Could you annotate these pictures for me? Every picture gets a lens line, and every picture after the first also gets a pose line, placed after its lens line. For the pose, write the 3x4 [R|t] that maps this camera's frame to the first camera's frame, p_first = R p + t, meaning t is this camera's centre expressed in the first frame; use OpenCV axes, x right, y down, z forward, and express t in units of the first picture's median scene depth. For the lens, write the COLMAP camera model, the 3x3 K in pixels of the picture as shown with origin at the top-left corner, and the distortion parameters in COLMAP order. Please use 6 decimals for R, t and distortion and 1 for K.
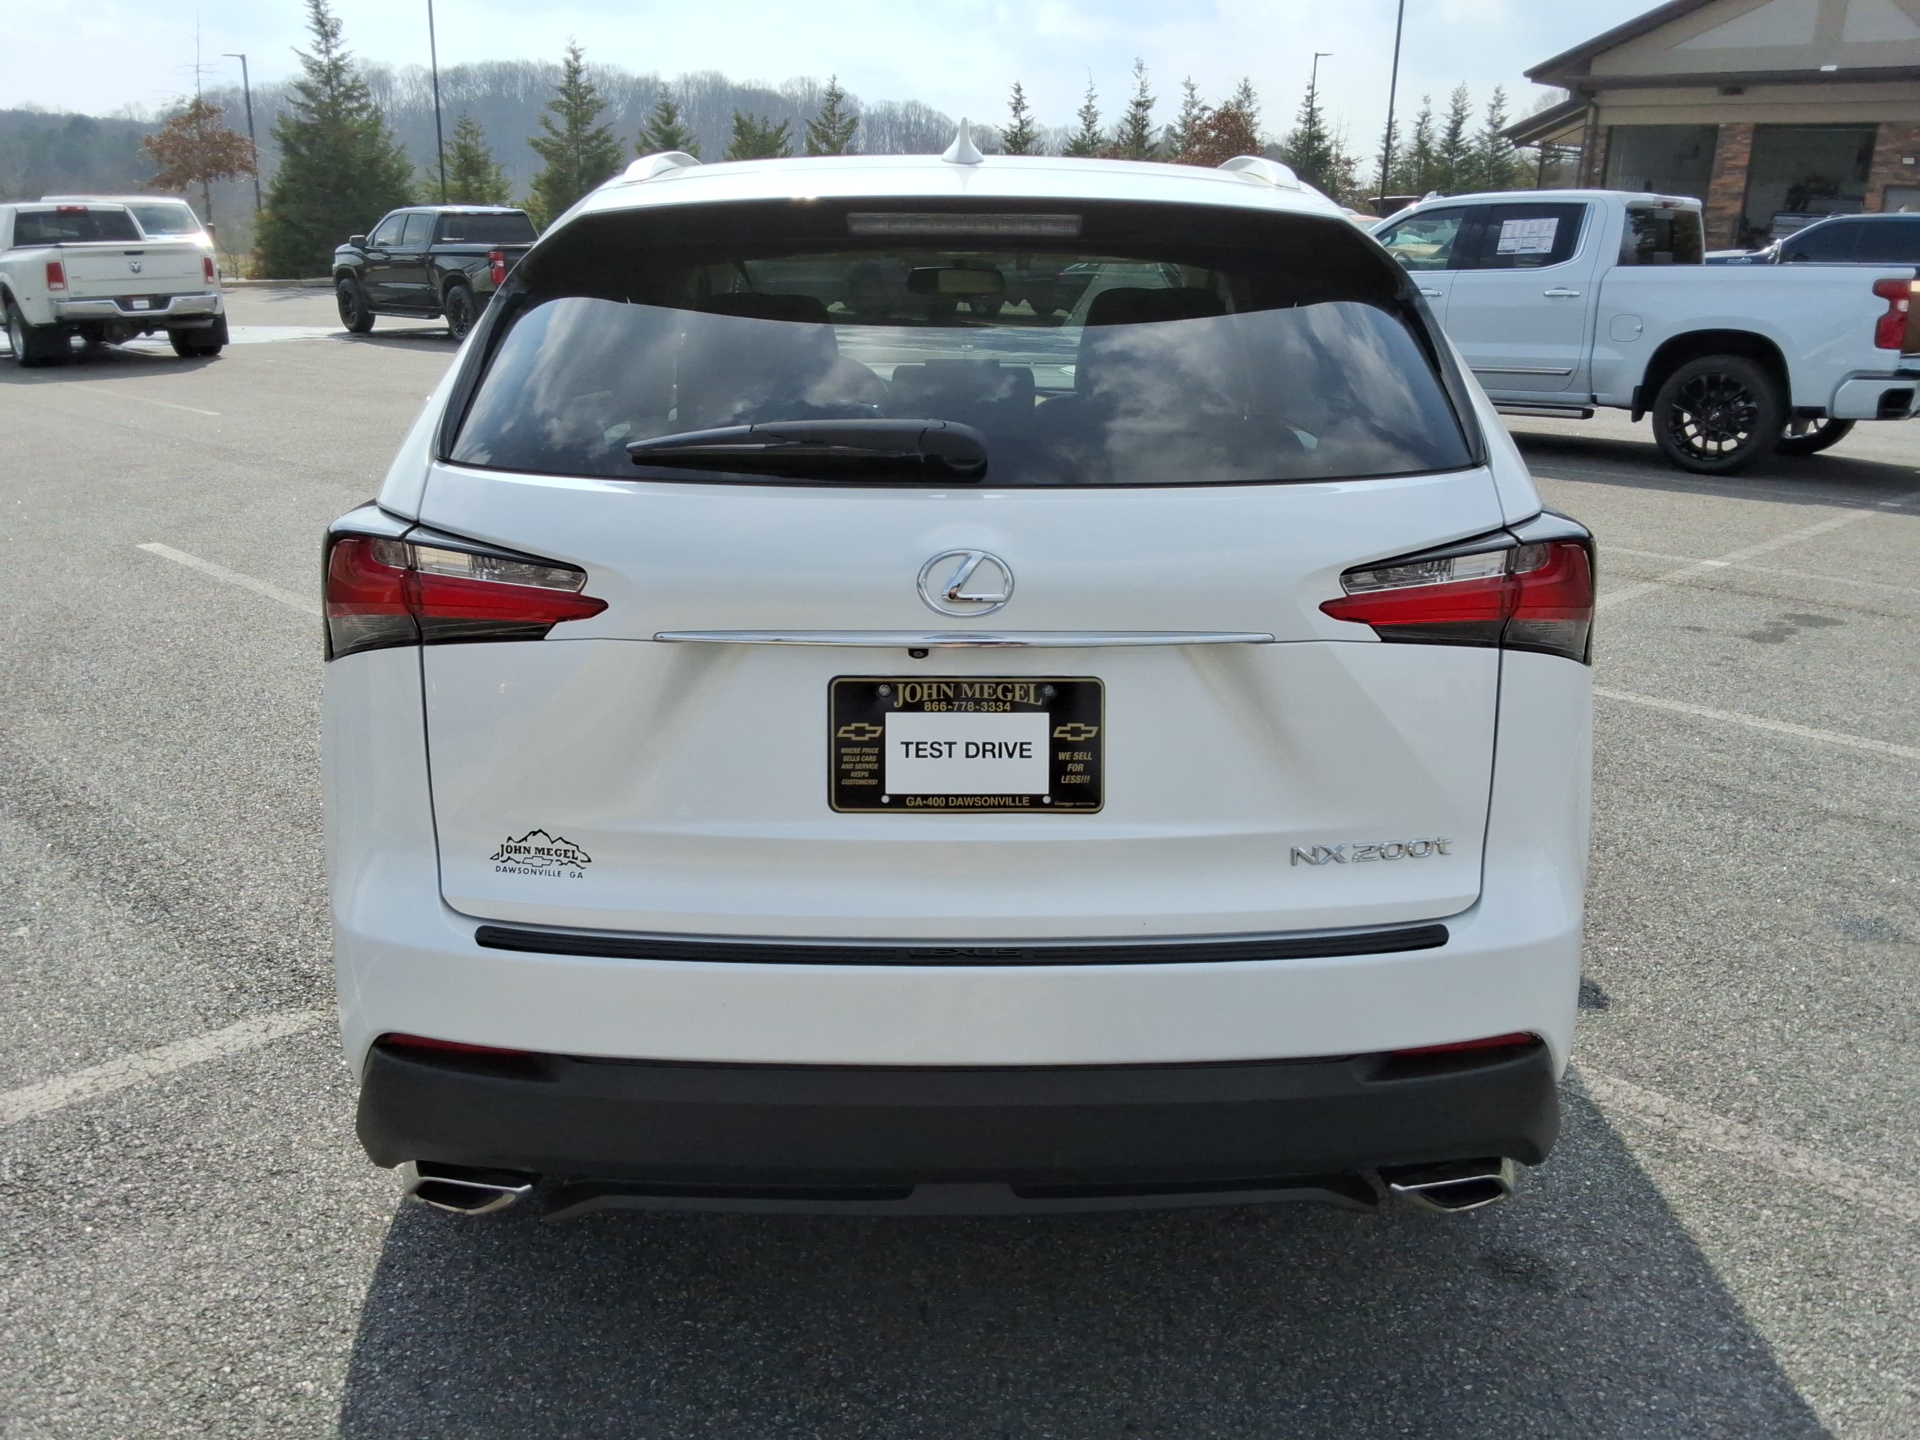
lens RADIAL K [[1524.6, 0, 974.6], [0, 1524.6, 718.3], [0, 0, 1]] dist [0.135200, -0.182988]
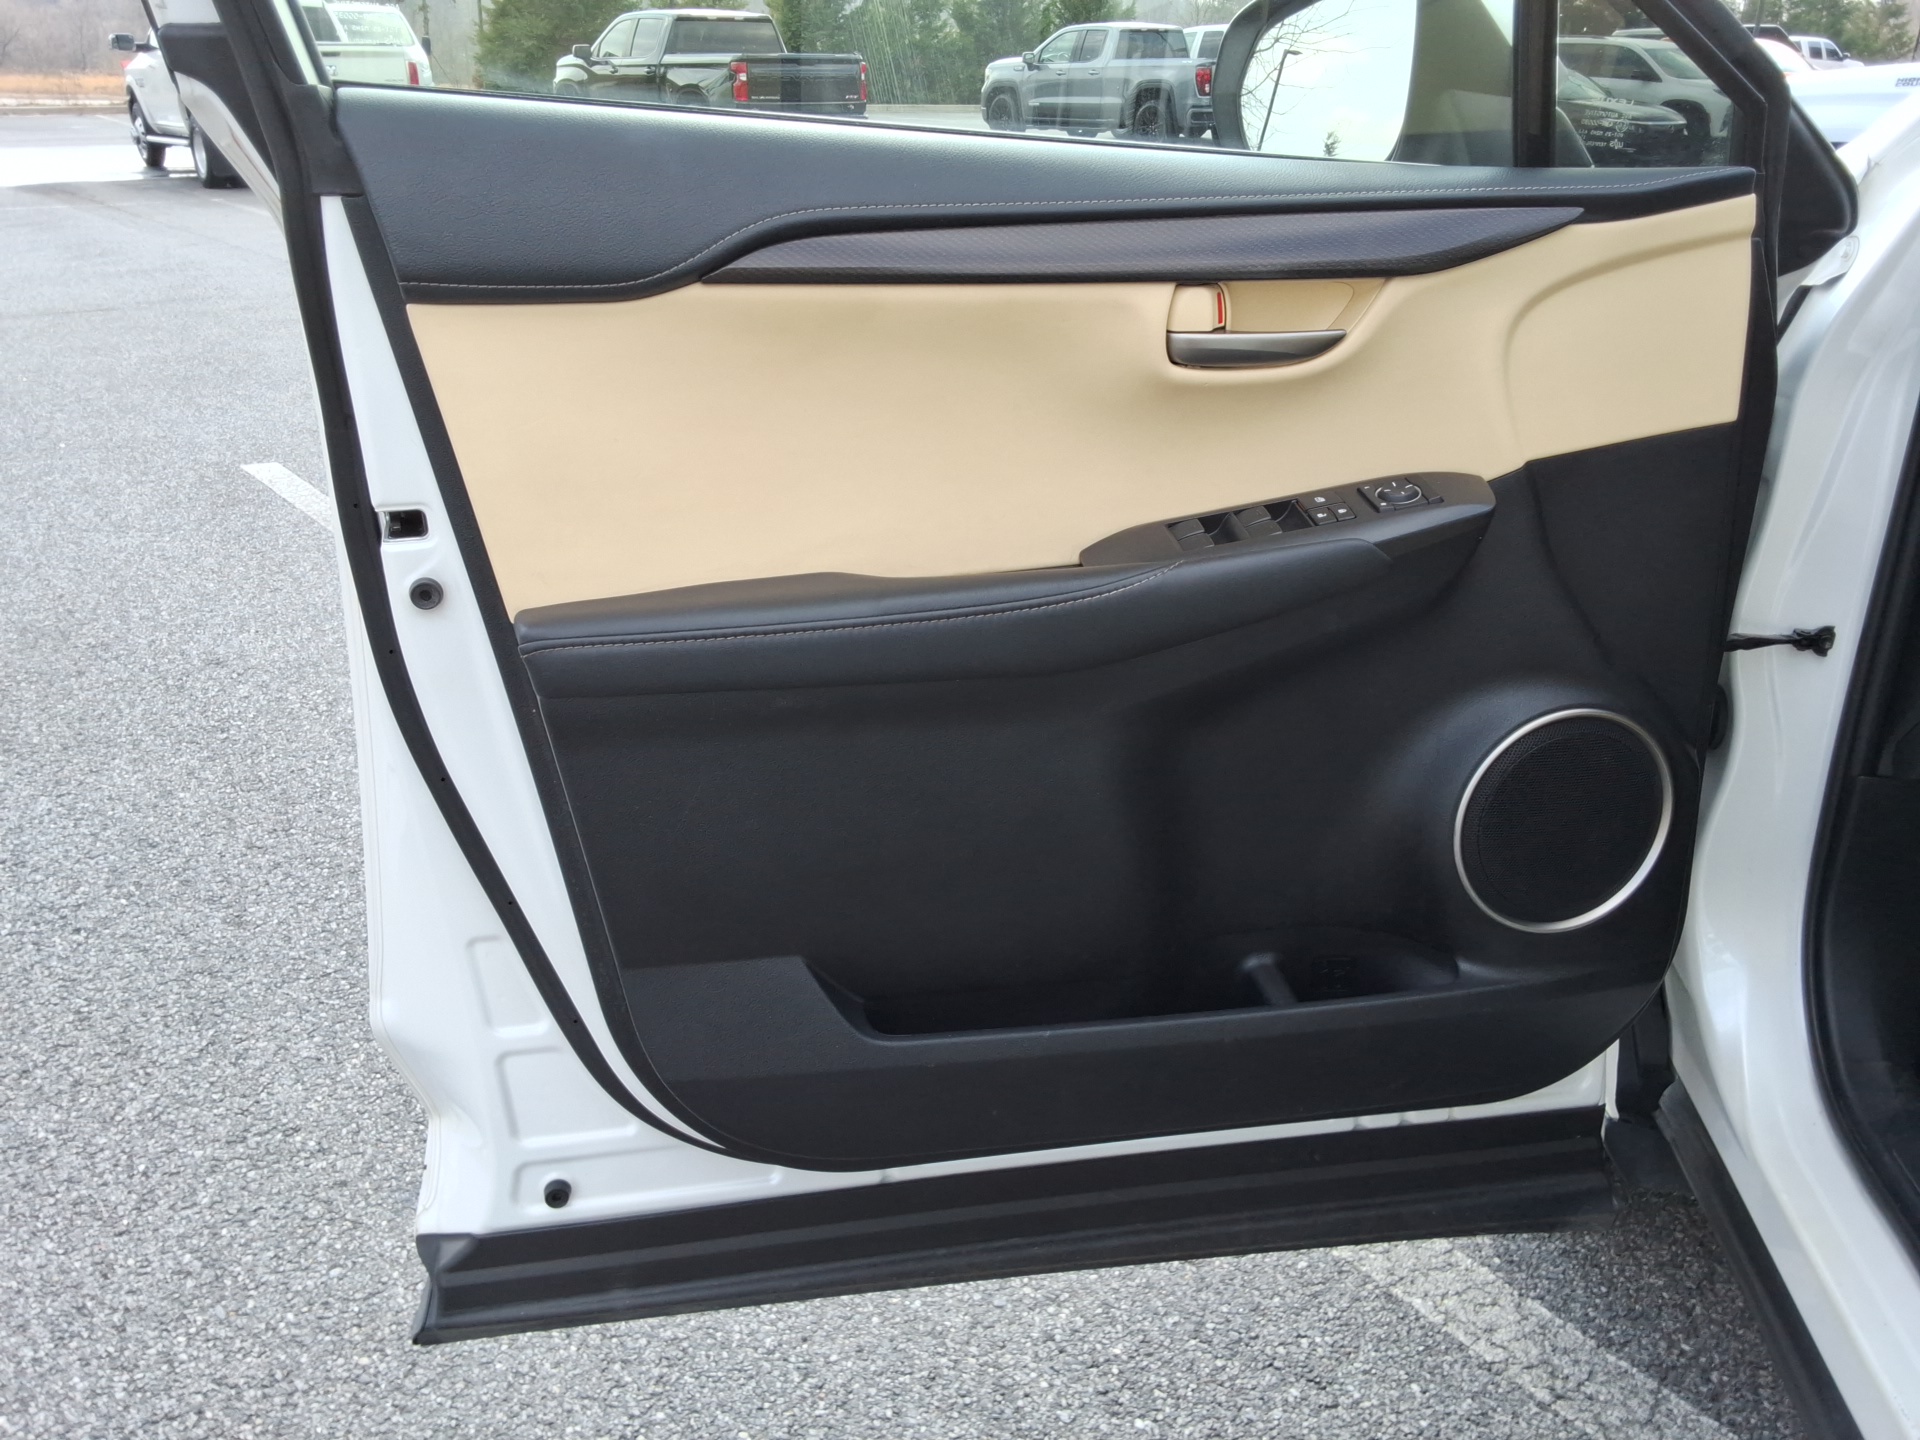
lens RADIAL K [[1526.8, 0, 966.2], [0, 1526.8, 720.0], [0, 0, 1]] dist [0.120681, -0.184722]
pose [[0.990847, 0.064235, -0.118724, -0.057233], [-0.053334, 0.994254, 0.092819, -0.027684], [0.124004, -0.085637, 0.988579, 0.138576]]
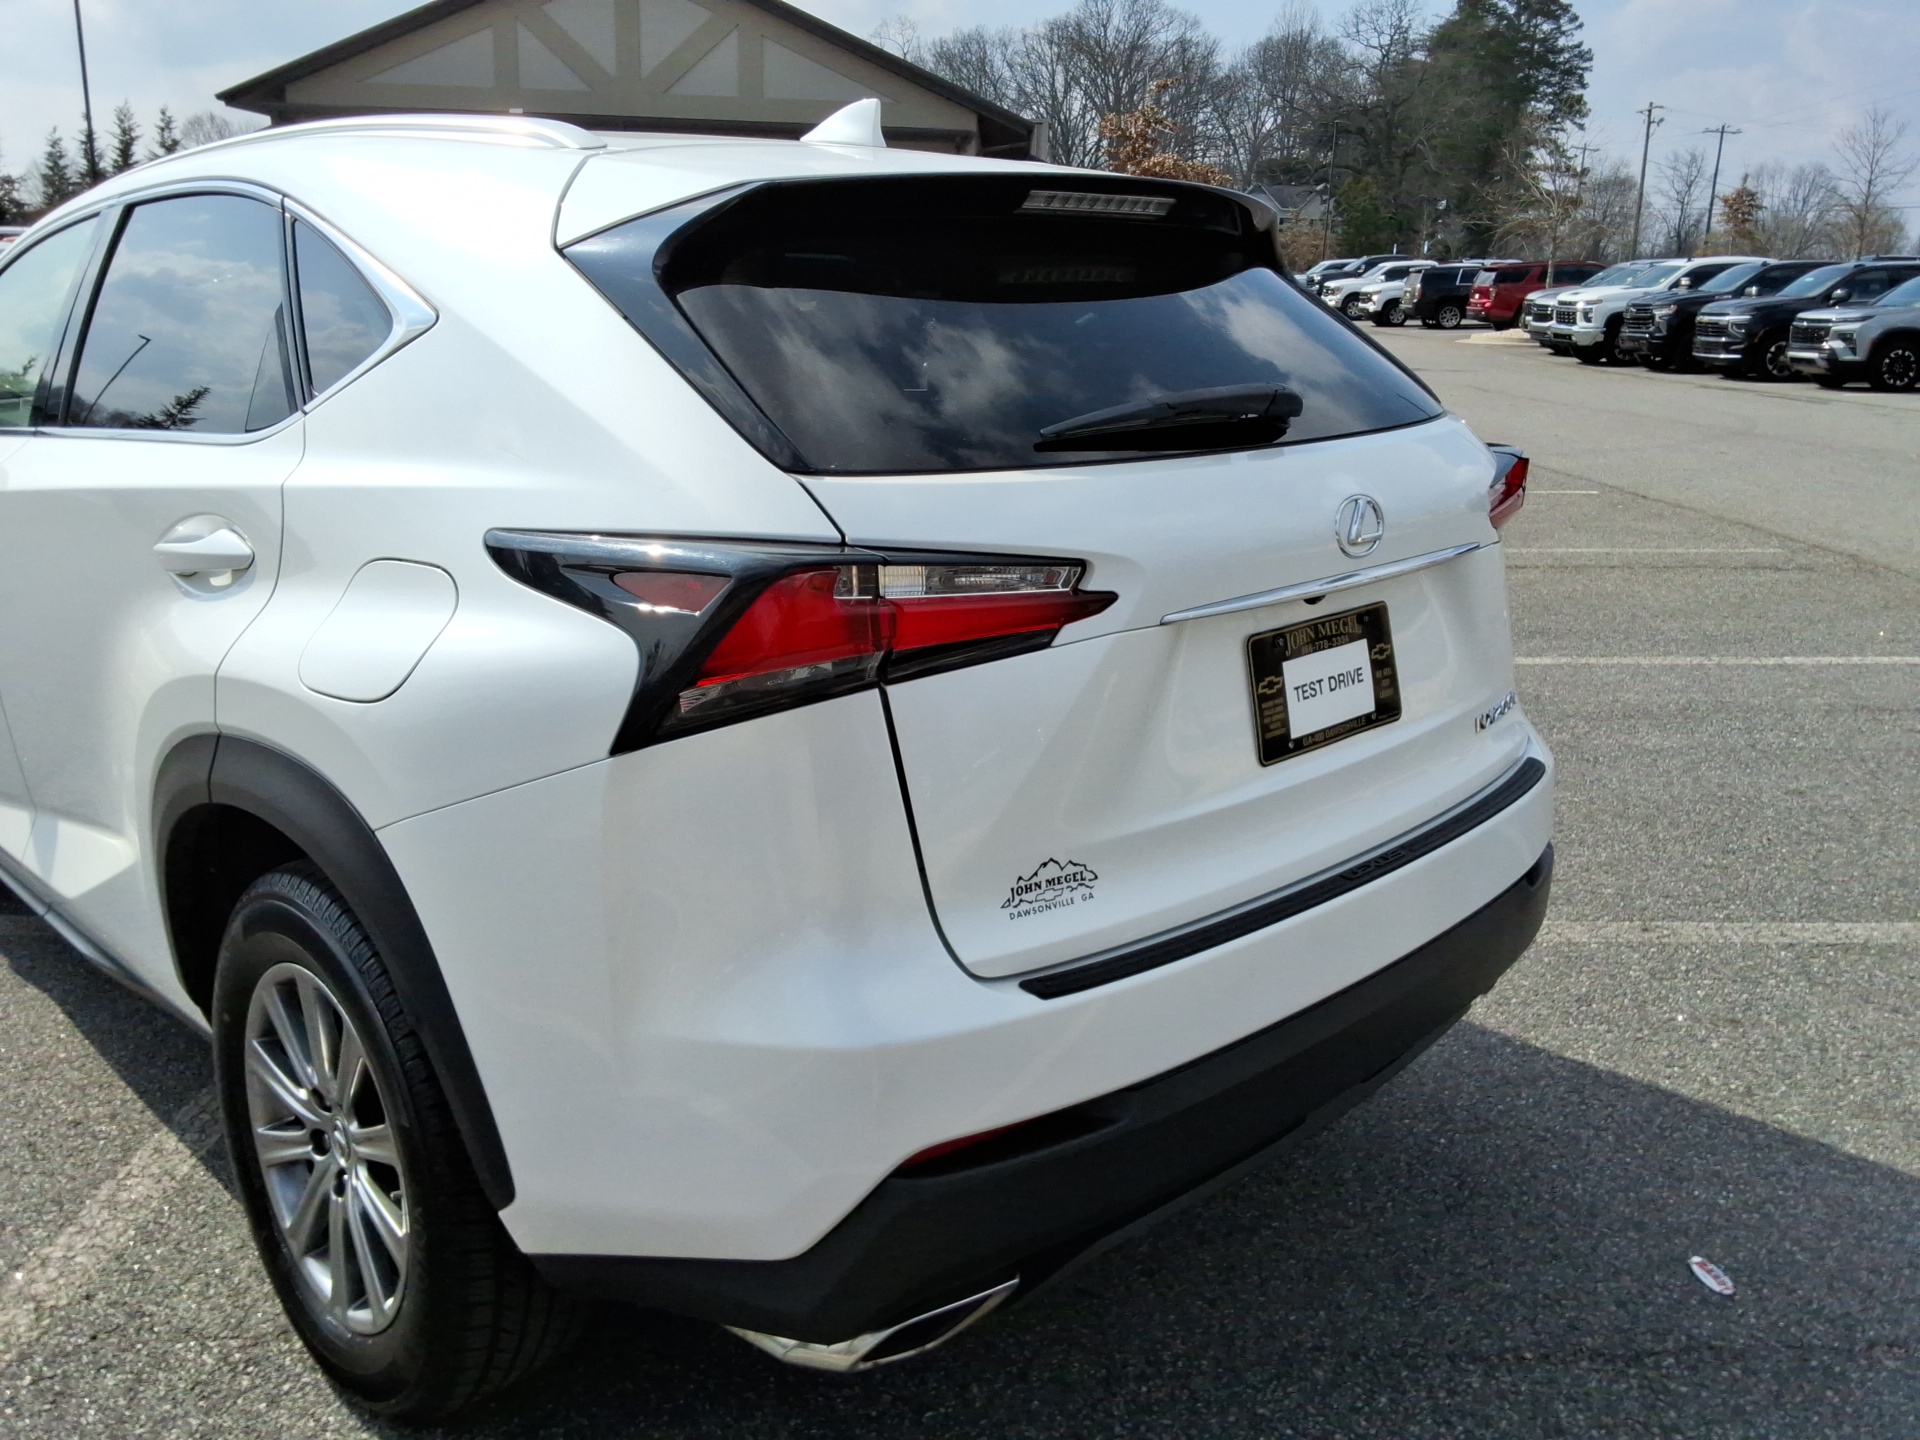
lens RADIAL K [[1552.3, 0, 966.1], [0, 1552.3, 711.3], [0, 0, 1]] dist [0.122228, -0.199123]
pose [[0.719659, -0.188487, 0.668254, -0.065787], [0.205374, 0.977168, 0.054447, -0.005190], [-0.663259, 0.098059, 0.741938, 0.025119]]
